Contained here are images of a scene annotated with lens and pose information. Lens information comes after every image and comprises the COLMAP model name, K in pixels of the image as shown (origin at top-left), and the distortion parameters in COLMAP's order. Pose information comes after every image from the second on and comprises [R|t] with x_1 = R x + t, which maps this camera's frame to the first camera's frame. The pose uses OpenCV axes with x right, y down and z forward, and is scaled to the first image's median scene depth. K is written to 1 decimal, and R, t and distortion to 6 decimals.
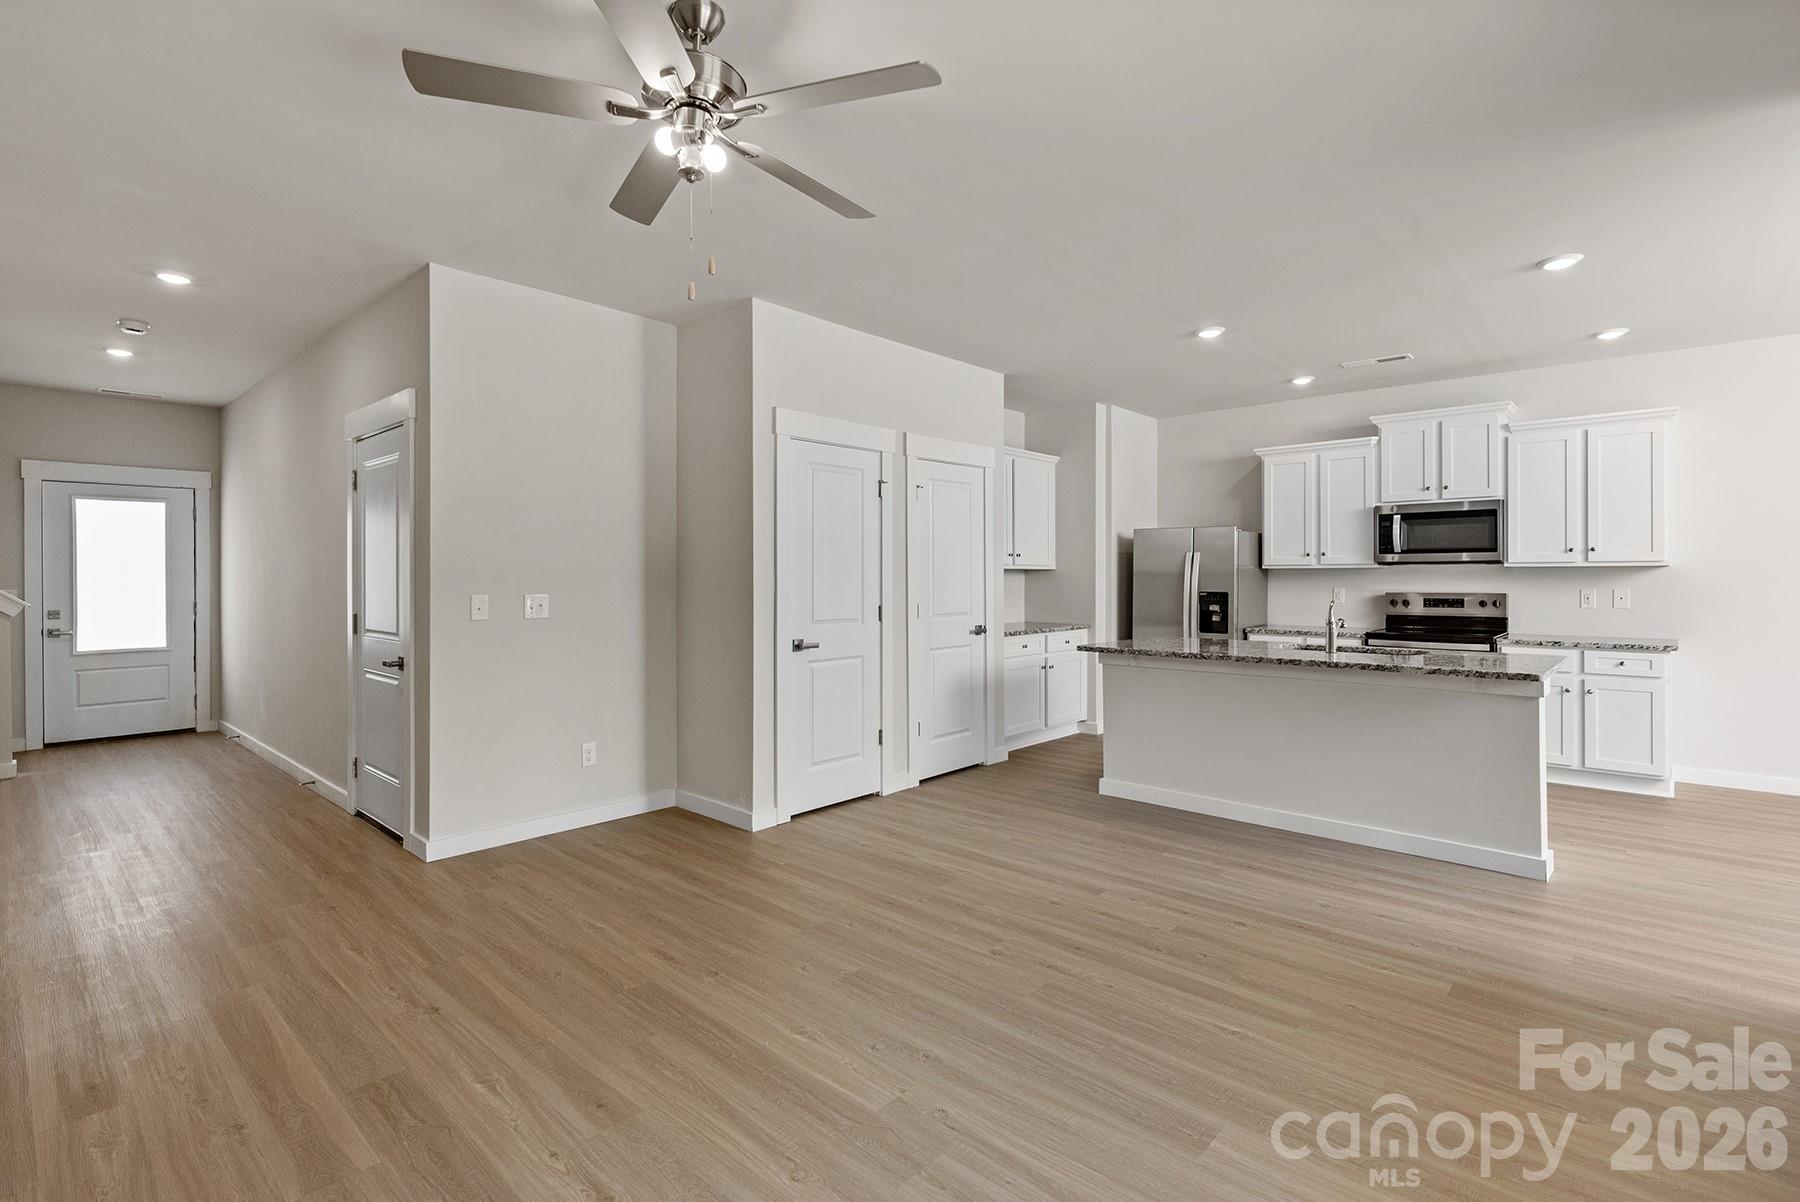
lens RADIAL K [[852.1, 0, 901.1], [0, 852.1, 586.8], [0, 0, 1]] dist [-0.000014, -0.000004]
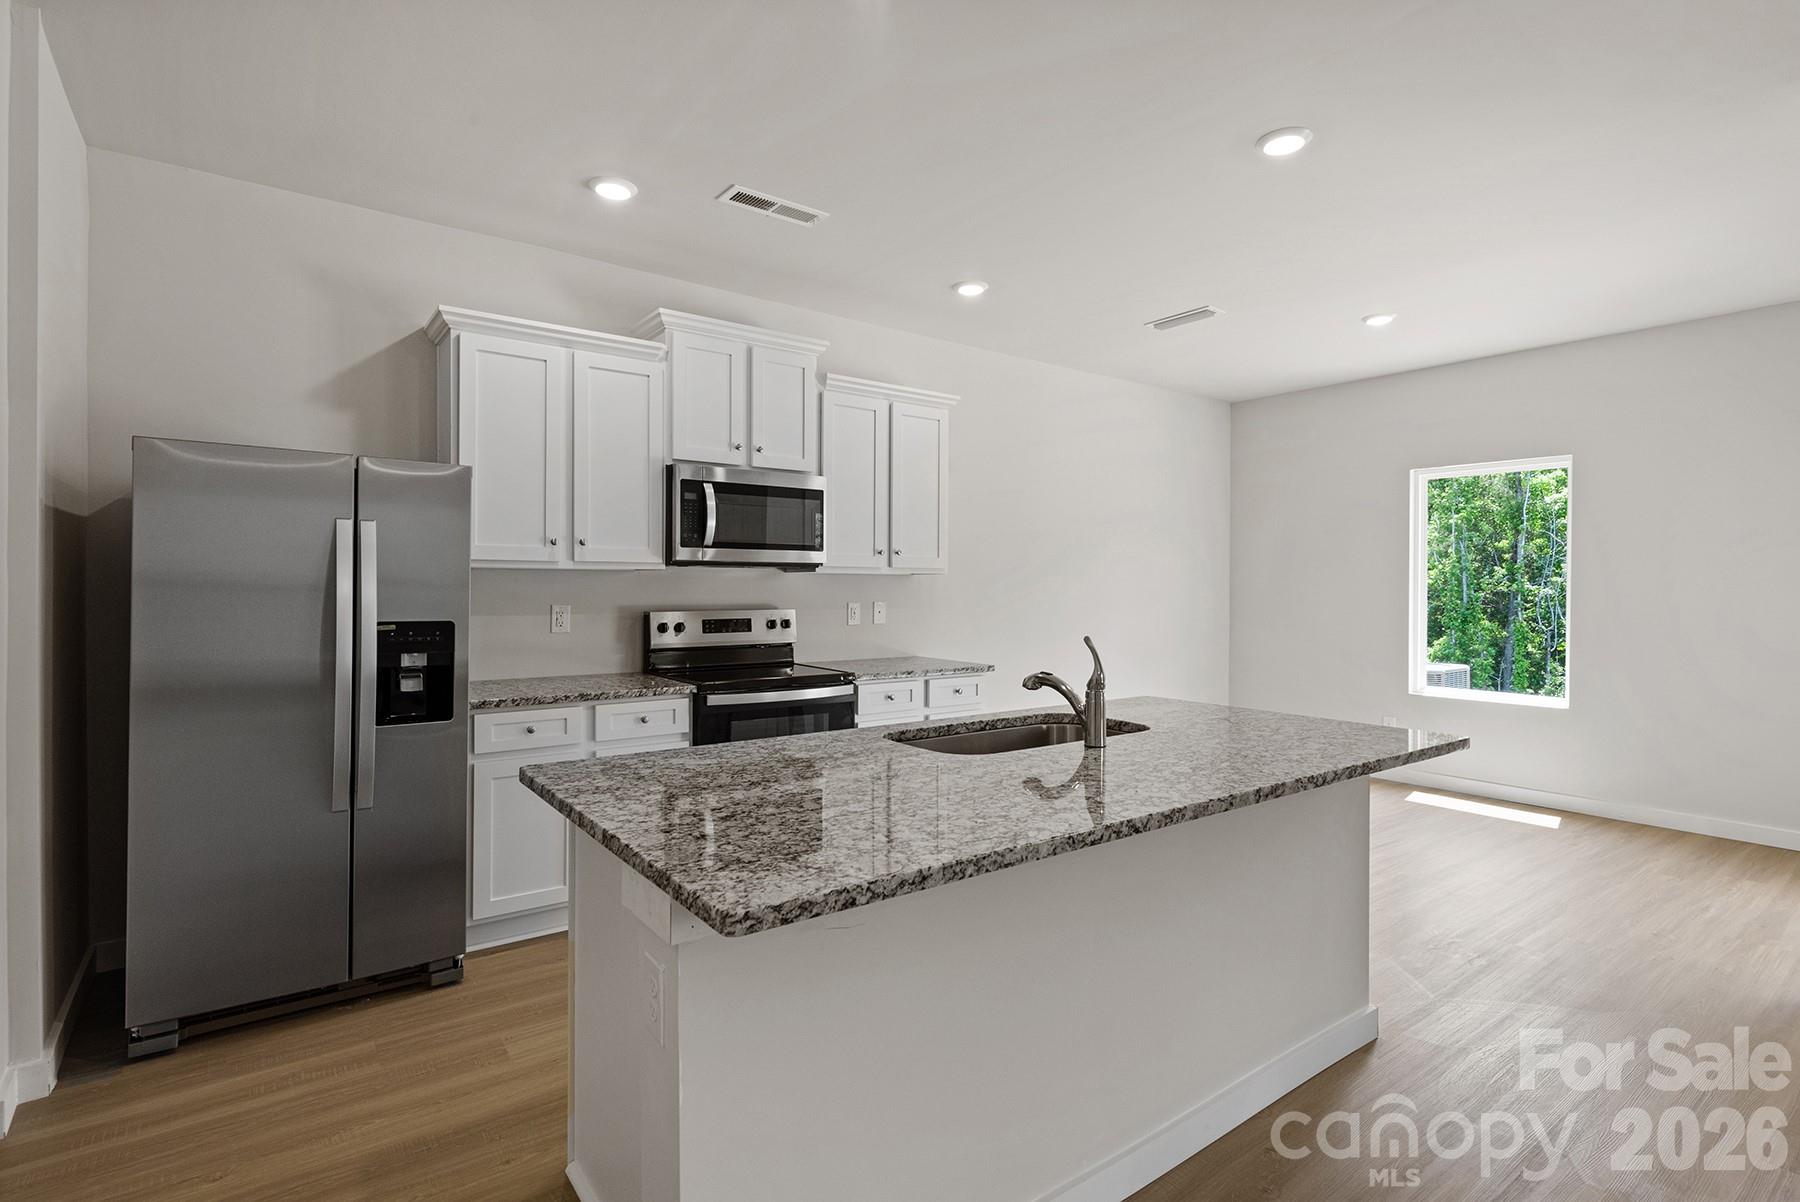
lens RADIAL K [[852.1, 0, 900.4], [0, 852.1, 595.9], [0, 0, 1]] dist [-0.000014, -0.000004]
pose [[0.180183, -0.005921, 0.983615, 0.014051], [0.008685, 0.999952, 0.004428, -0.005817], [-0.983595, 0.007745, 0.180225, 0.756498]]
